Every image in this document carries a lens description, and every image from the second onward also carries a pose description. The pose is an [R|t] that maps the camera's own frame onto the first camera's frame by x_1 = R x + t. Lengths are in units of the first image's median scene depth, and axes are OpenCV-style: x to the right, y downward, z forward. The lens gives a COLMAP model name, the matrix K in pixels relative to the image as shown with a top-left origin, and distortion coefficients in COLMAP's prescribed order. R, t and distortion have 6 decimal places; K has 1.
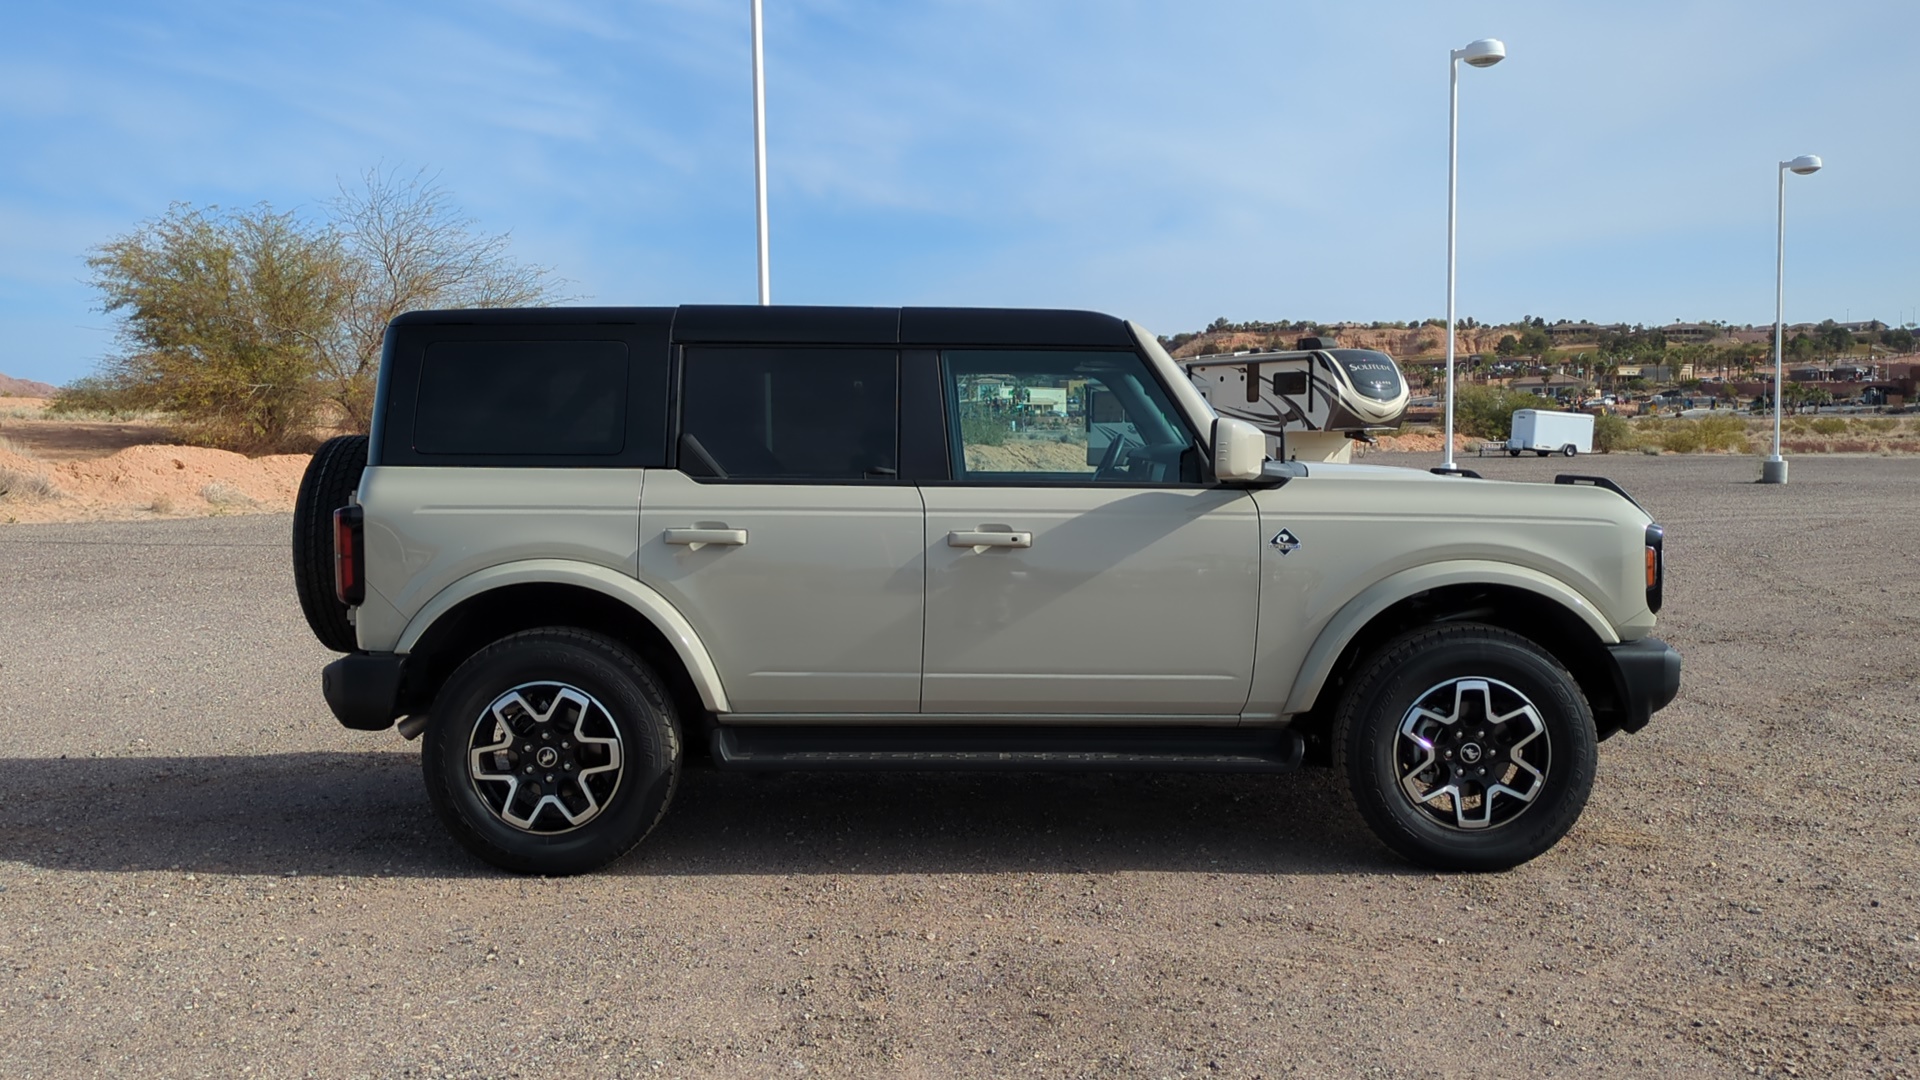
lens RADIAL K [[1655.8, 0, 957.7], [0, 1655.8, 552.4], [0, 0, 1]] dist [0.065230, -0.062297]
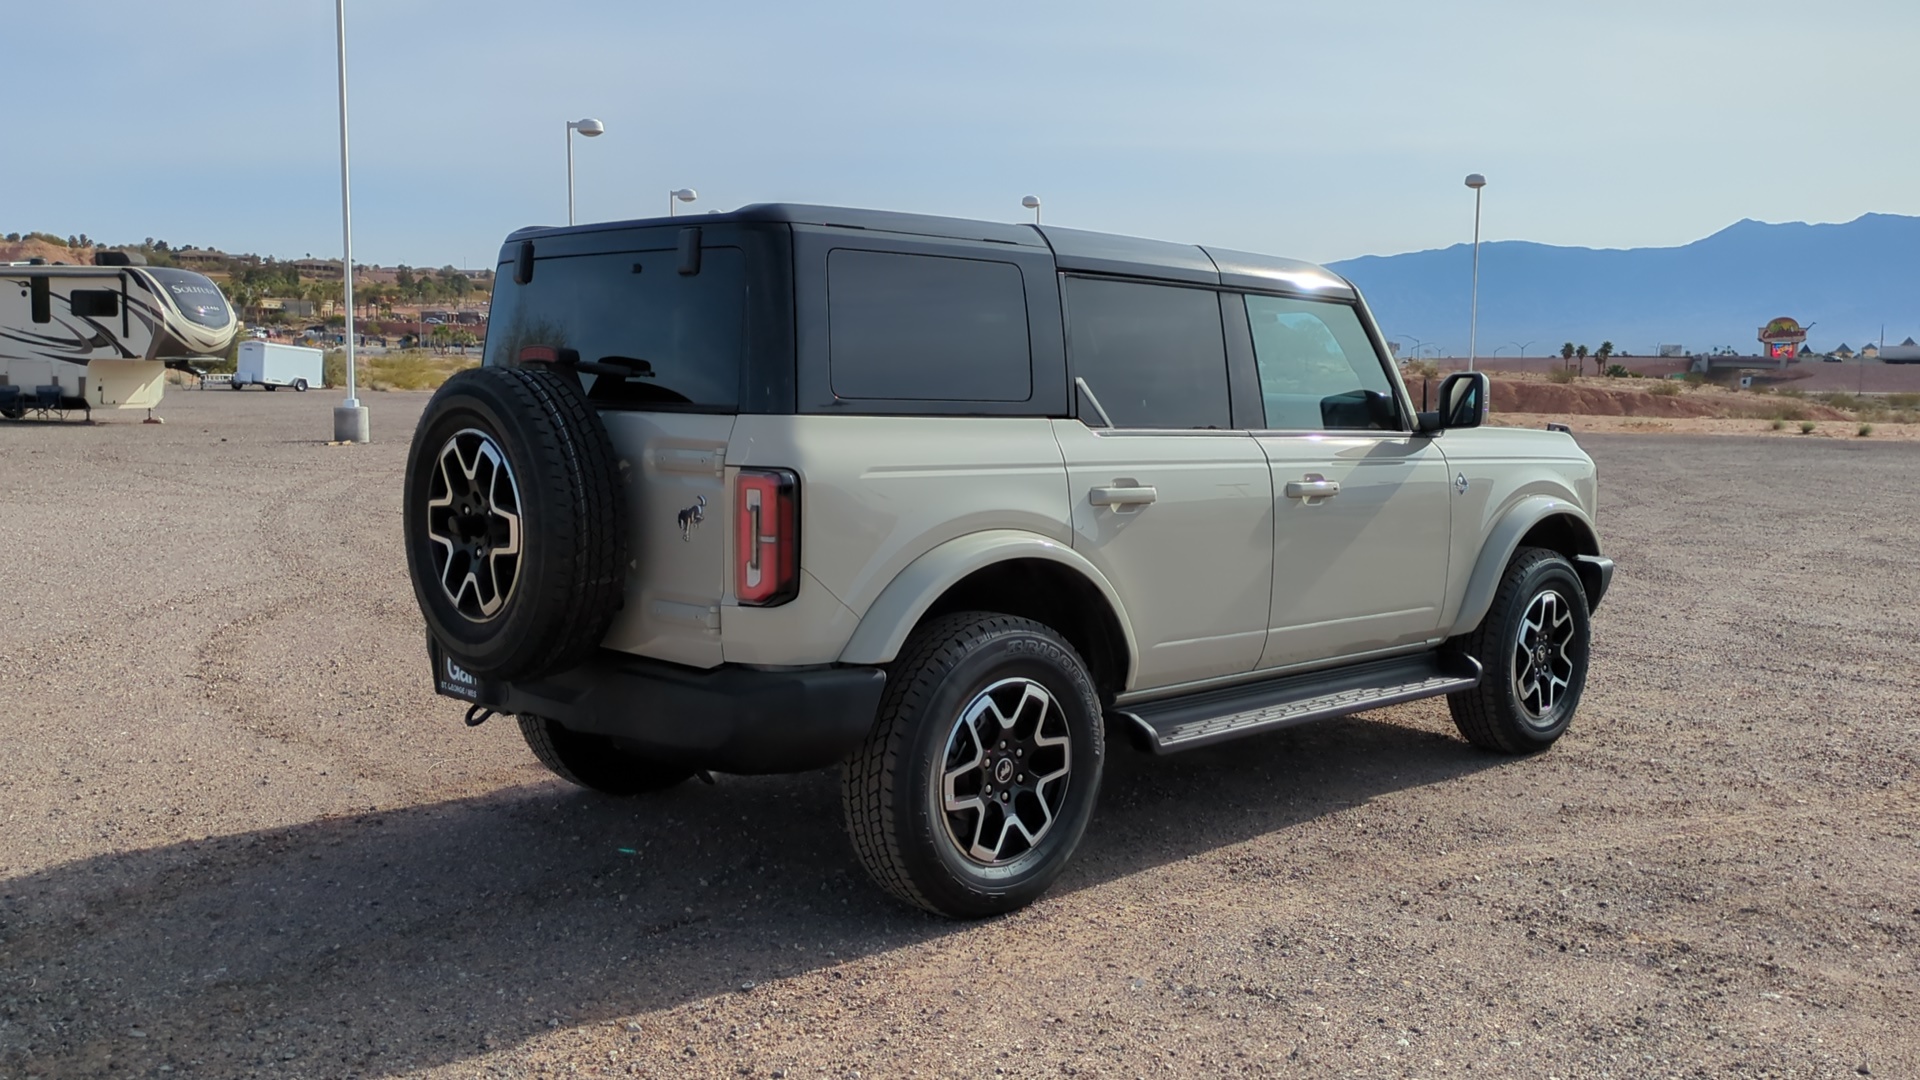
lens RADIAL K [[1655.8, 0, 999.0], [0, 1655.8, 541.4], [0, 0, 1]] dist [0.065230, -0.062297]
pose [[0.704274, -0.051655, 0.708047, -0.096819], [0.028836, 0.998608, 0.044170, -0.003050], [-0.709343, -0.010691, 0.704783, 0.050339]]
